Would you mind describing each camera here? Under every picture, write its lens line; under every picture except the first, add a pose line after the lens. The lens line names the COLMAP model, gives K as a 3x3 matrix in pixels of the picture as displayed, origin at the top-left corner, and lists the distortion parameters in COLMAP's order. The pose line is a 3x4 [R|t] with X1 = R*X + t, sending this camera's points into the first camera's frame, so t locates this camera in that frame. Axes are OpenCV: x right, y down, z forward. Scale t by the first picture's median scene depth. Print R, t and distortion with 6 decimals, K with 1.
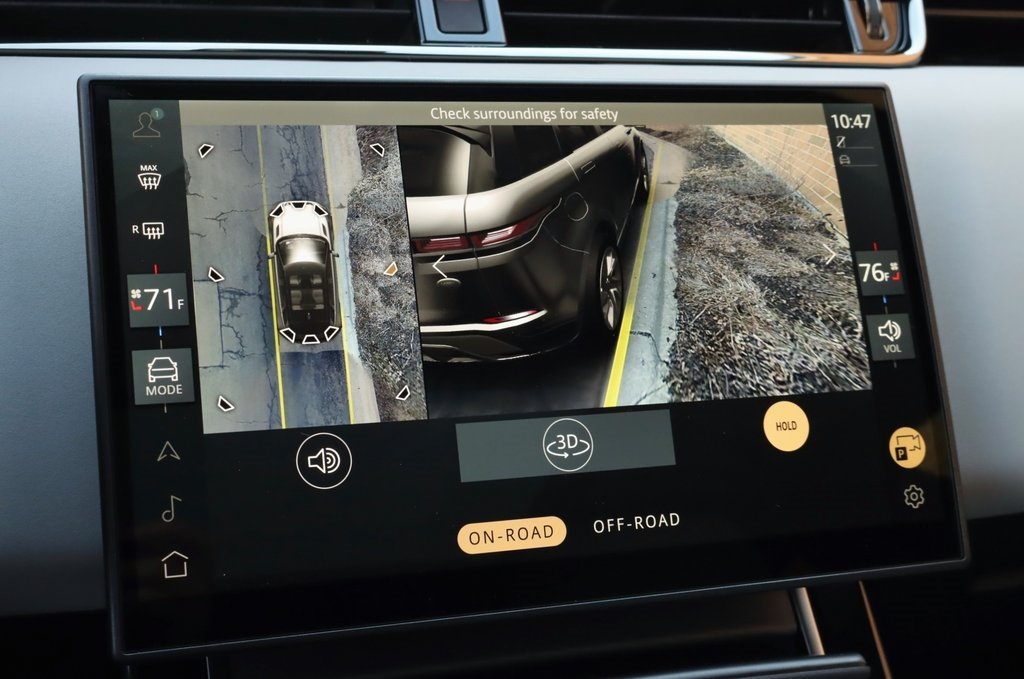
lens RADIAL K [[1420.3, 0, 512.0], [0, 1420.3, 339.5], [0, 0, 1]] dist [-0.009340, 0.032410]
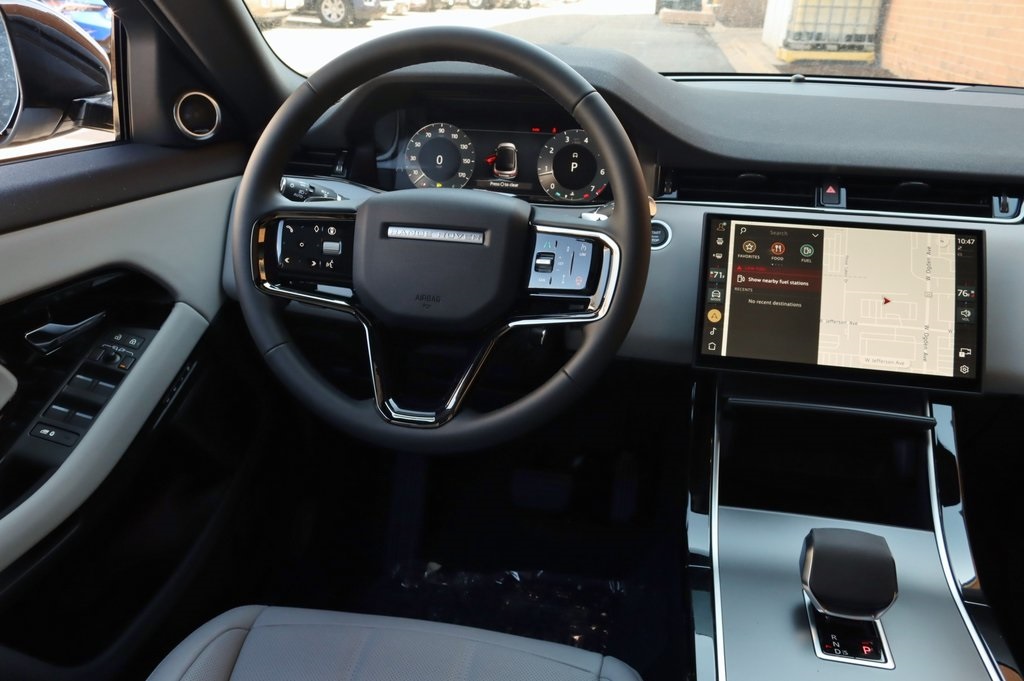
lens RADIAL K [[836.1, 0, 512.0], [0, 836.1, 340.5], [0, 0, 1]] dist [0.009213, 0.004196]
pose [[0.876170, 0.125691, -0.465325, 0.262550], [-0.137272, 0.990492, 0.009075, 0.163939], [0.462041, 0.055925, 0.885093, -0.964061]]
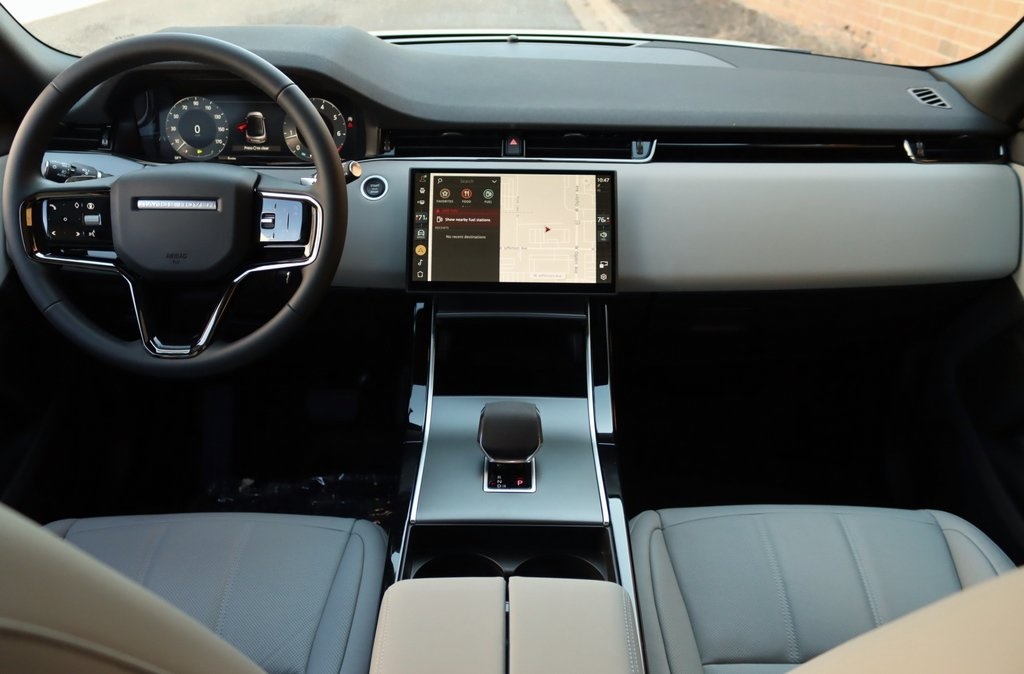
lens RADIAL K [[851.2, 0, 512.0], [0, 851.2, 337.0], [0, 0, 1]] dist [-0.026698, 0.068881]
pose [[0.948595, 0.080224, -0.306156, 0.777503], [-0.058902, 0.995190, 0.078274, 0.106444], [0.310963, -0.056217, 0.948758, -1.327430]]
